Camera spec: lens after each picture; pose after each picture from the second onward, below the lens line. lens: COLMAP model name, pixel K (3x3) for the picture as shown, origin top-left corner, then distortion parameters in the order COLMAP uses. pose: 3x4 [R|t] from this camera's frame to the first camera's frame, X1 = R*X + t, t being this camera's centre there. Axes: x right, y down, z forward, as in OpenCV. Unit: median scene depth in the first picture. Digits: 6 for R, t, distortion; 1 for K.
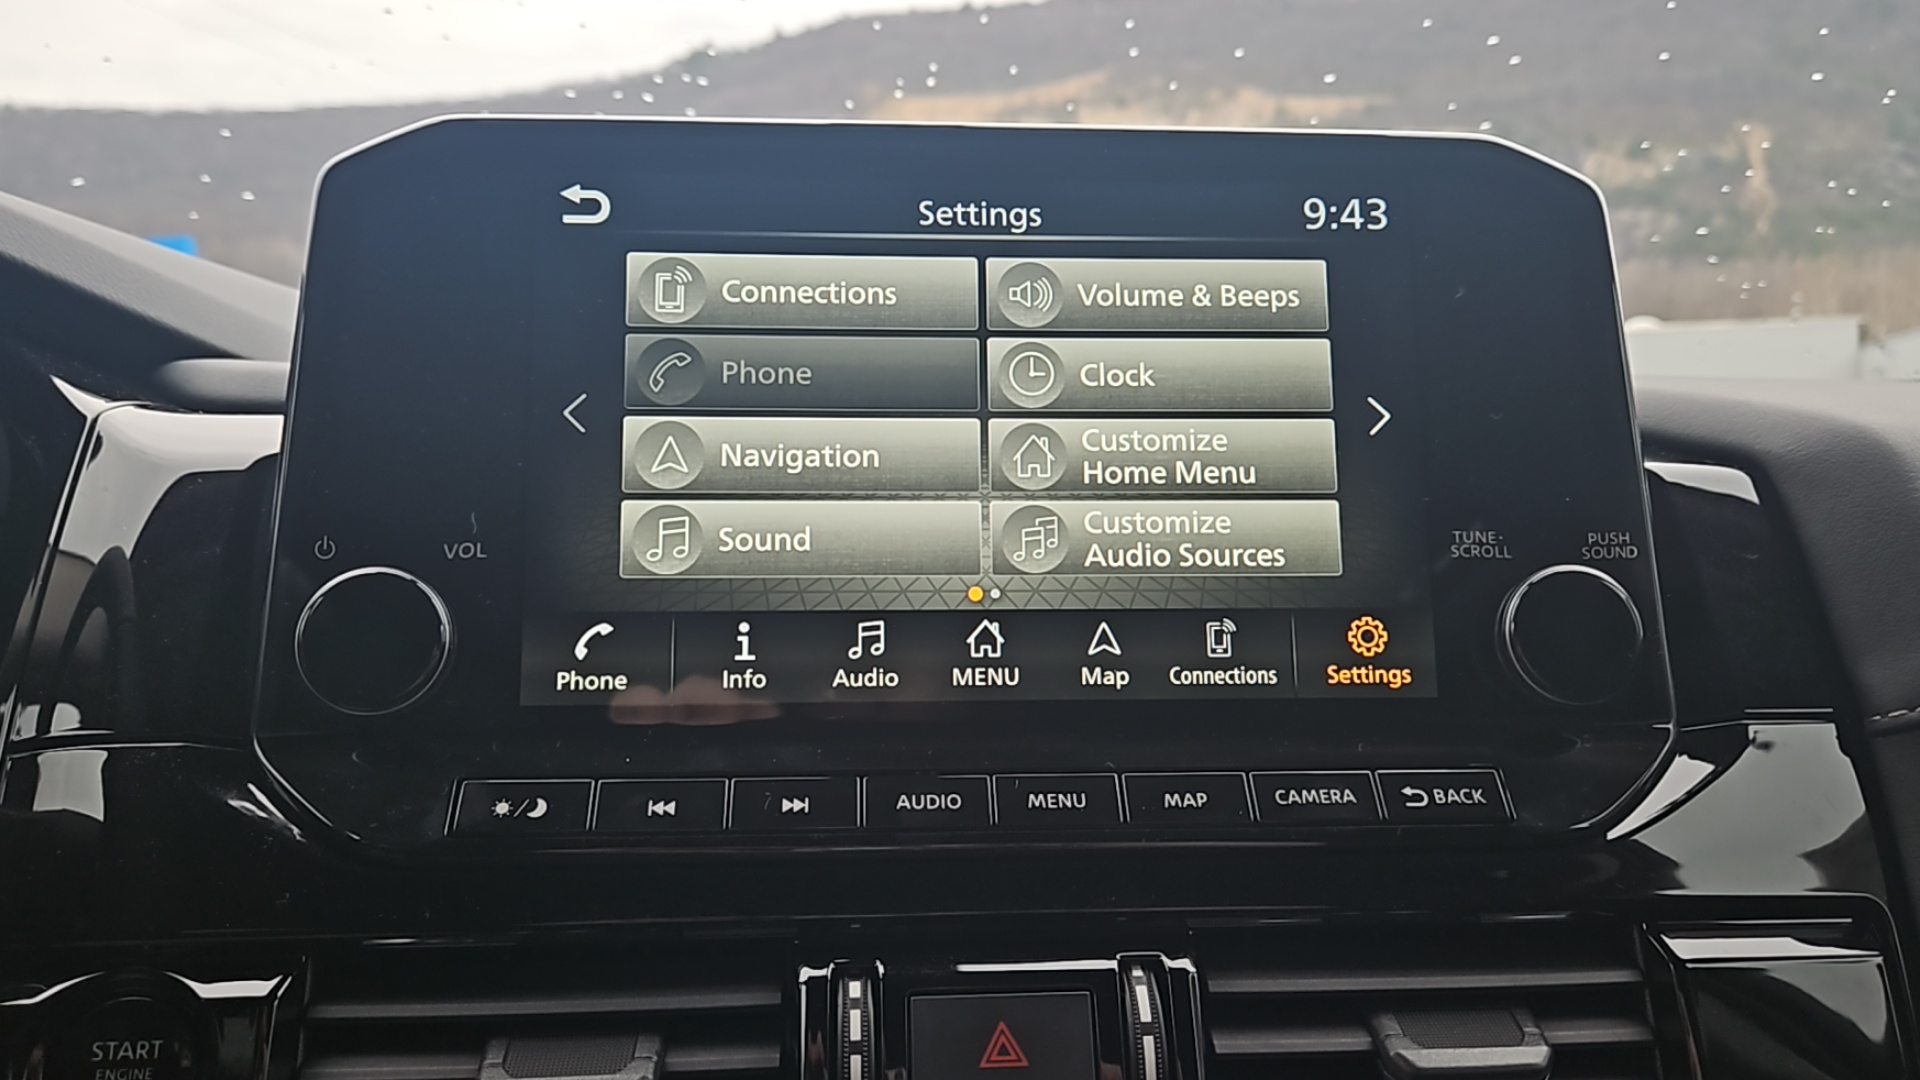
lens RADIAL K [[1448.8, 0, 960.0], [0, 1448.8, 540.0], [0, 0, 1]] dist [0.063669, -0.063253]
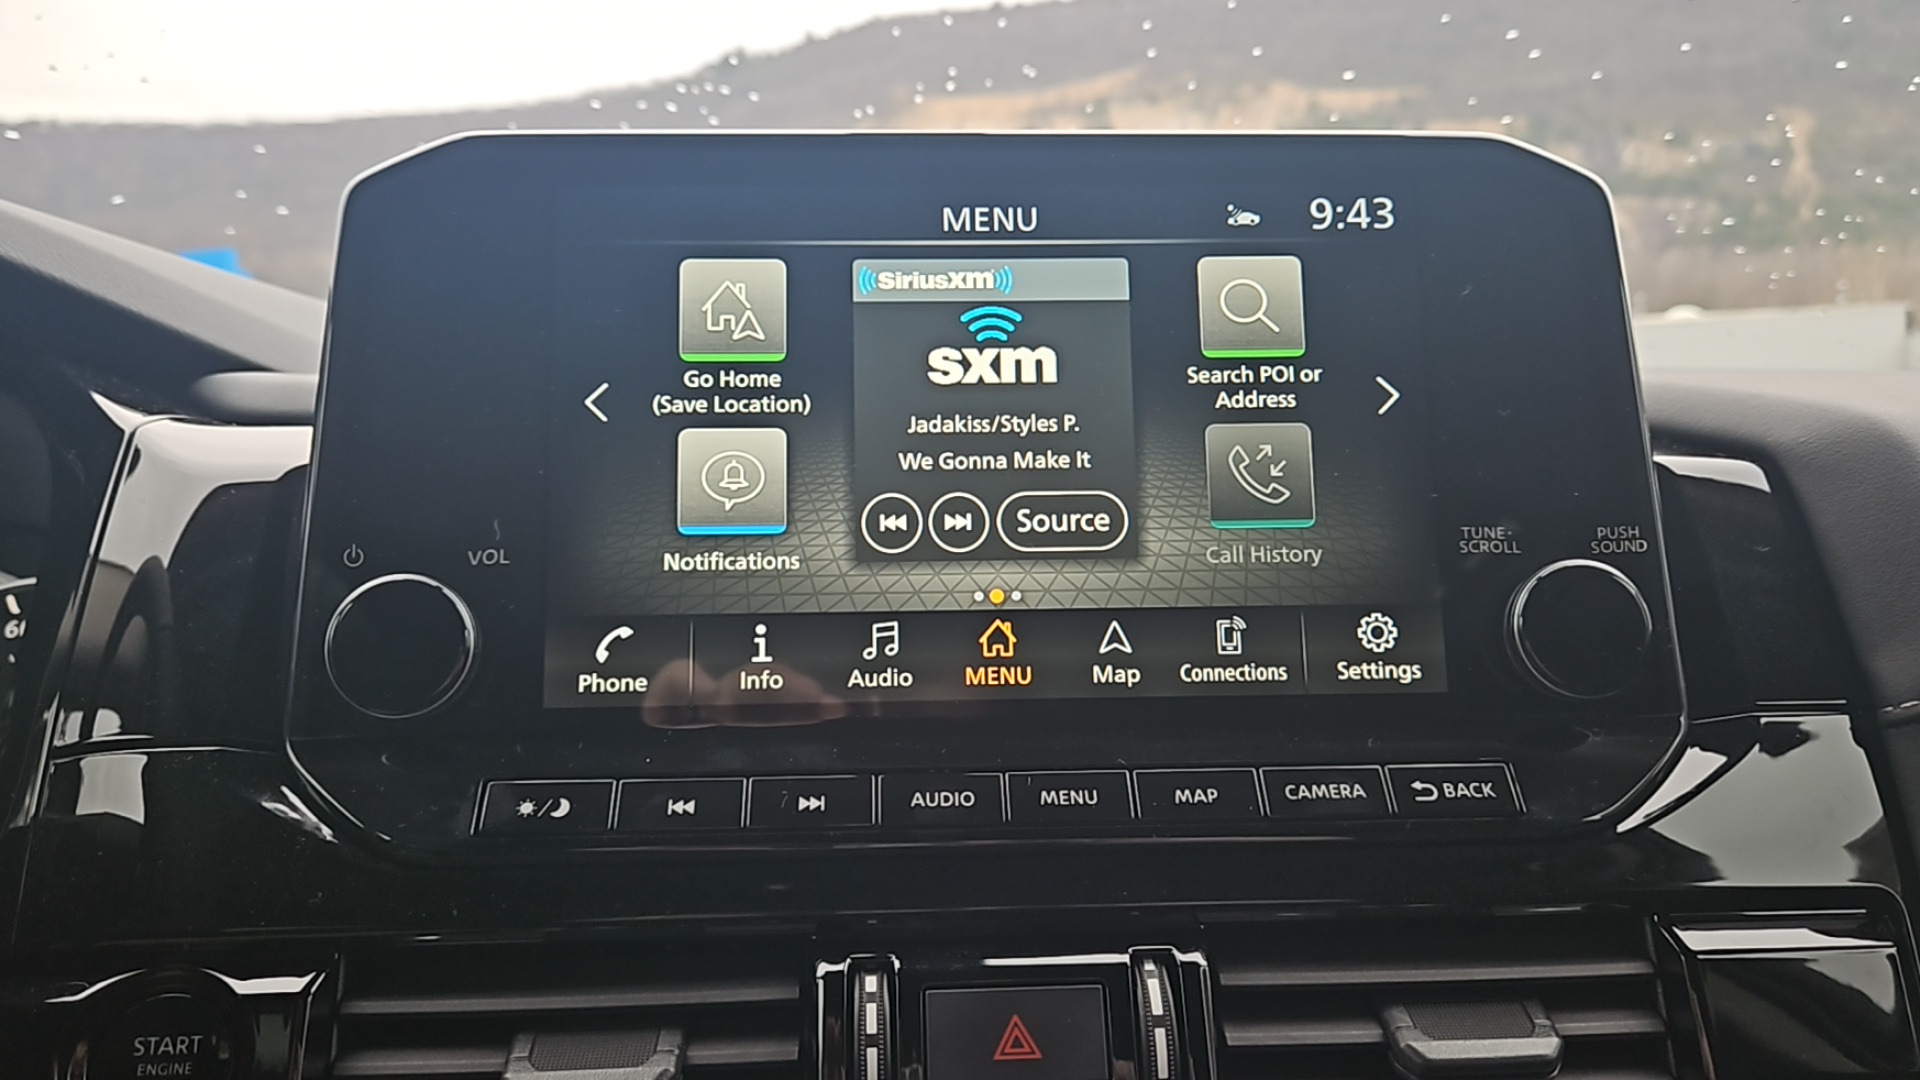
lens RADIAL K [[1448.8, 0, 960.0], [0, 1448.8, 540.0], [0, 0, 1]] dist [0.063669, -0.063253]
pose [[0.999647, -0.011109, -0.024123, 0.016937], [0.011108, 0.999938, -0.000177, -0.000941], [0.024123, -0.000091, 0.999709, -0.016235]]
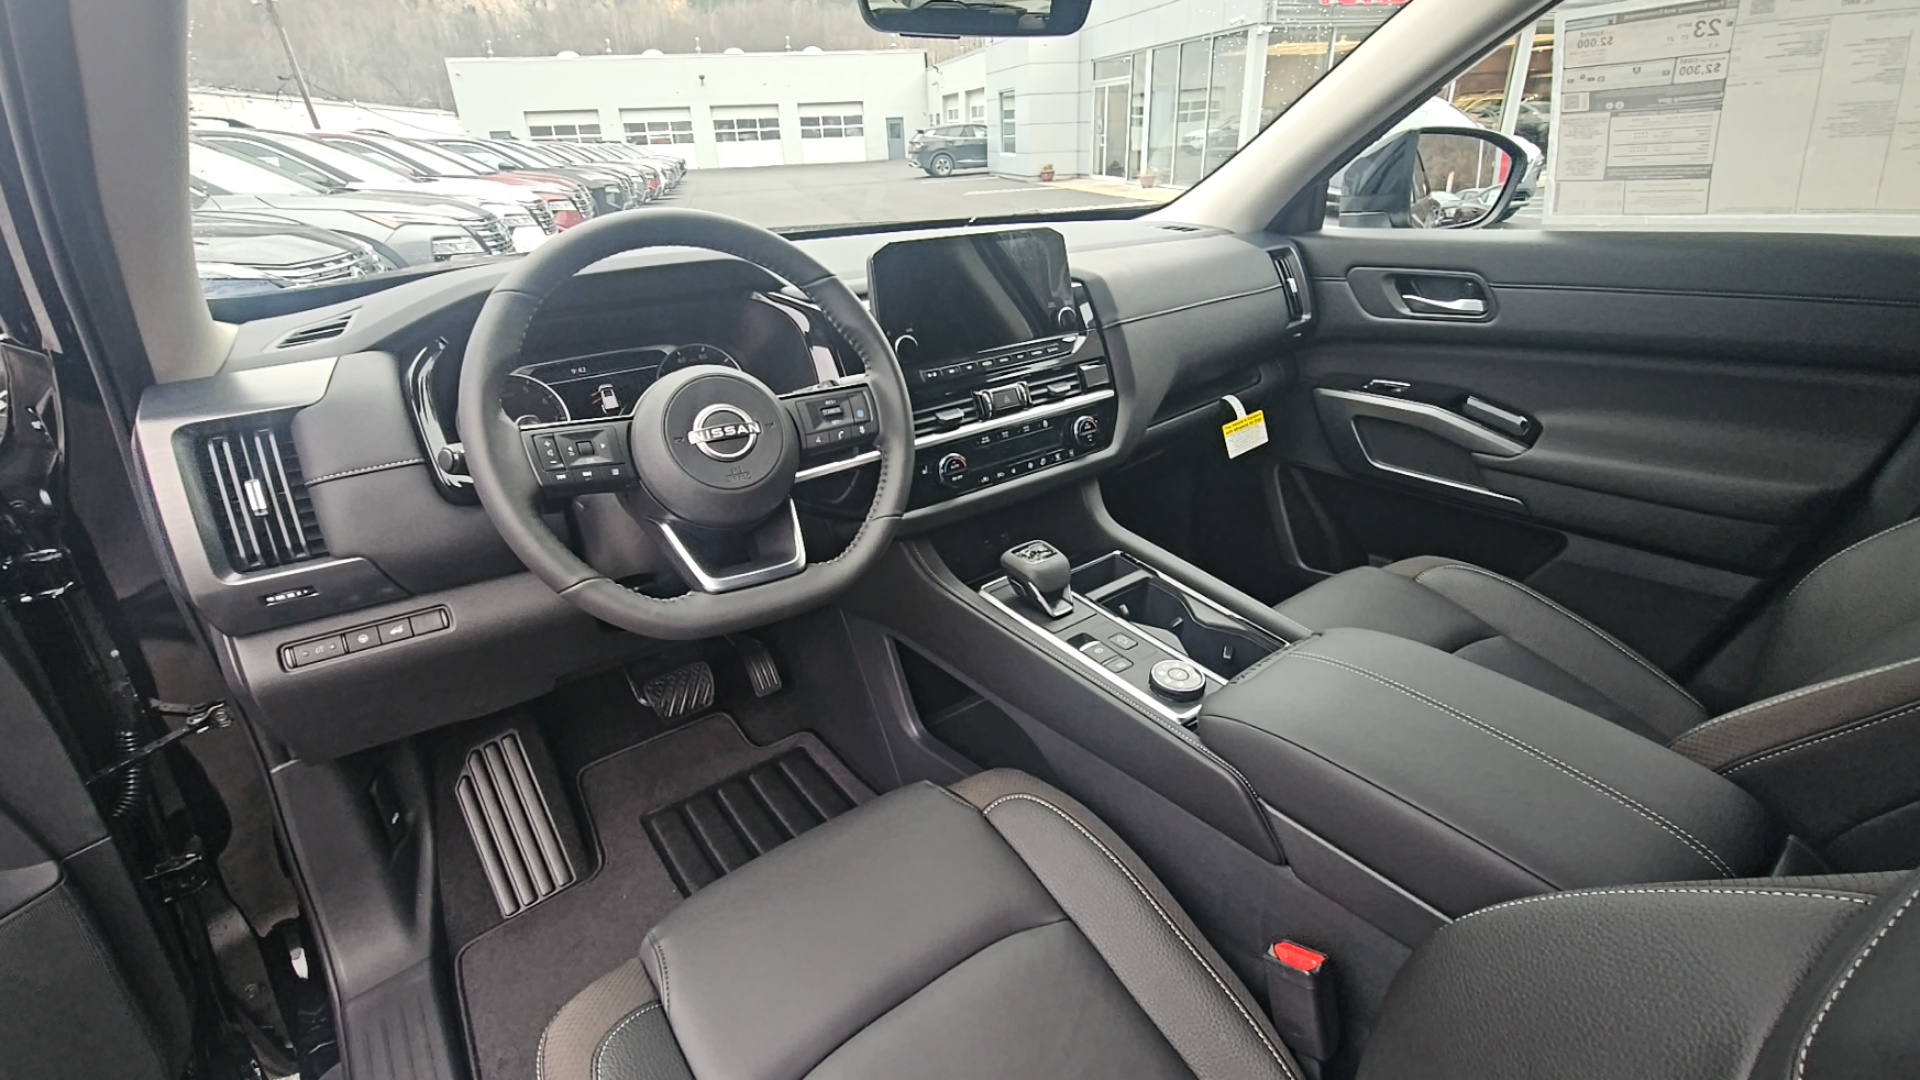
lens RADIAL K [[863.6, 0, 958.2], [0, 863.6, 531.9], [0, 0, 1]] dist [0.024956, -0.014166]
pose [[0.835302, -0.248744, 0.490302, -1.966296], [0.056684, 0.926009, 0.373221, -0.491550], [-0.546861, -0.283960, 0.787597, -1.849382]]
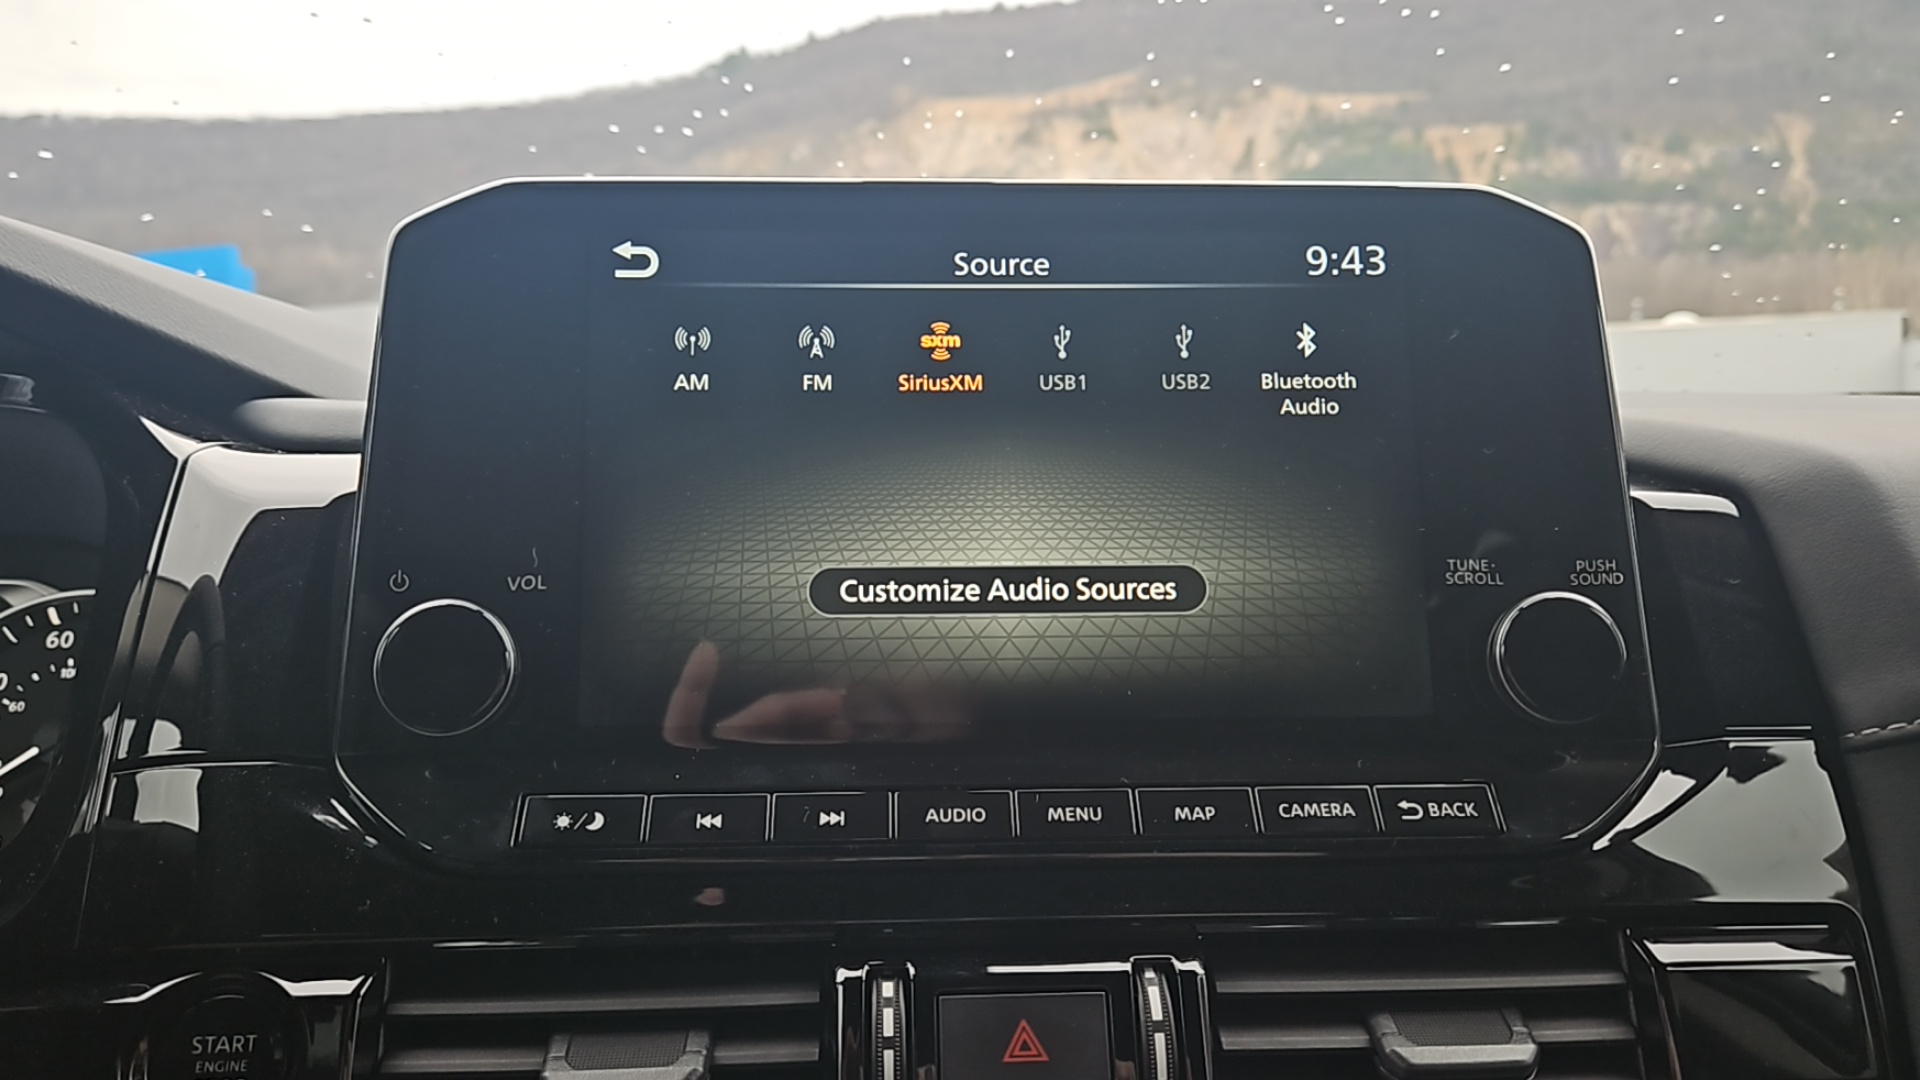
lens RADIAL K [[1441.2, 0, 961.8], [0, 1441.2, 541.4], [0, 0, 1]] dist [0.068518, -0.064473]
pose [[0.999734, -0.004751, -0.022558, 0.008140], [0.004771, 0.999988, 0.000863, -0.023327], [0.022553, -0.000970, 0.999745, -0.070581]]
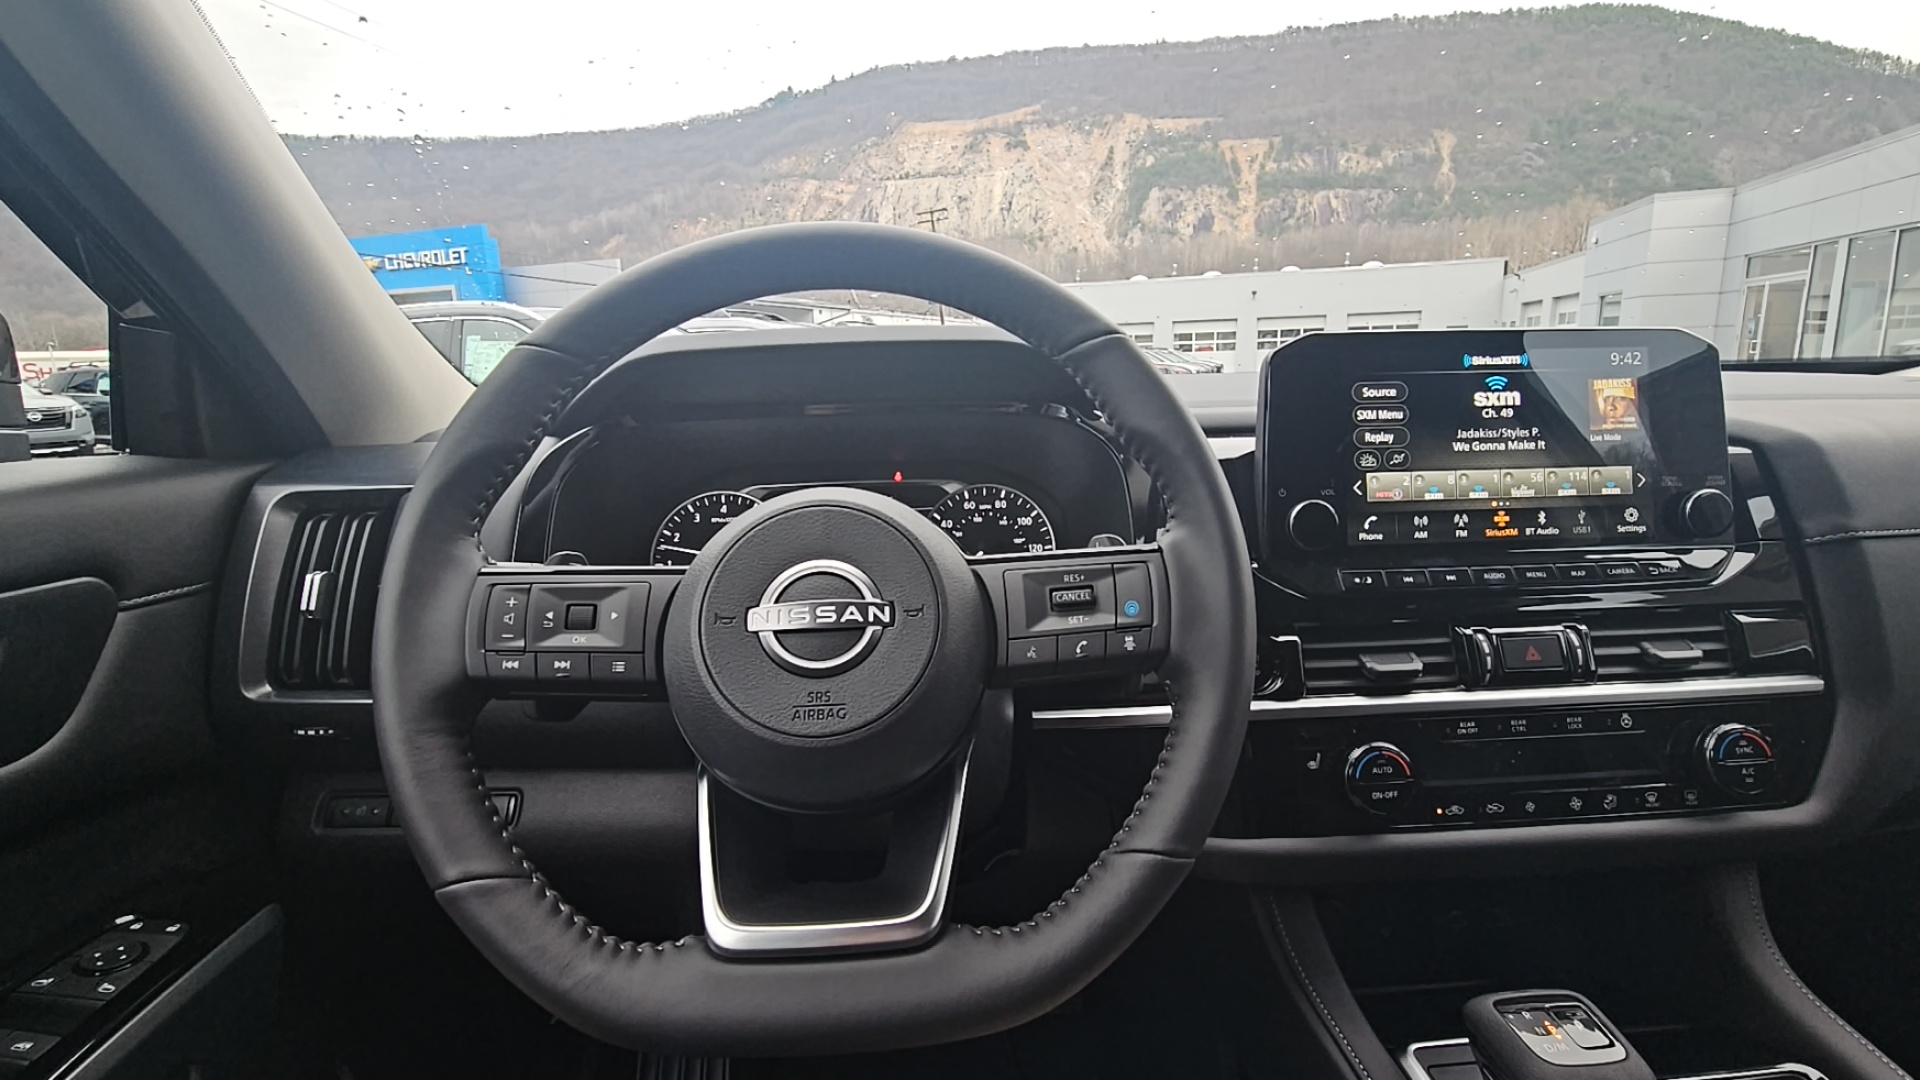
lens RADIAL K [[874.4, 0, 947.8], [0, 874.4, 531.6], [0, 0, 1]] dist [0.001504, 0.000232]
pose [[0.999836, -0.017482, -0.004633, -1.094048], [0.017967, 0.989478, 0.143567, -0.178213], [0.002075, -0.143627, 0.989630, -0.723699]]
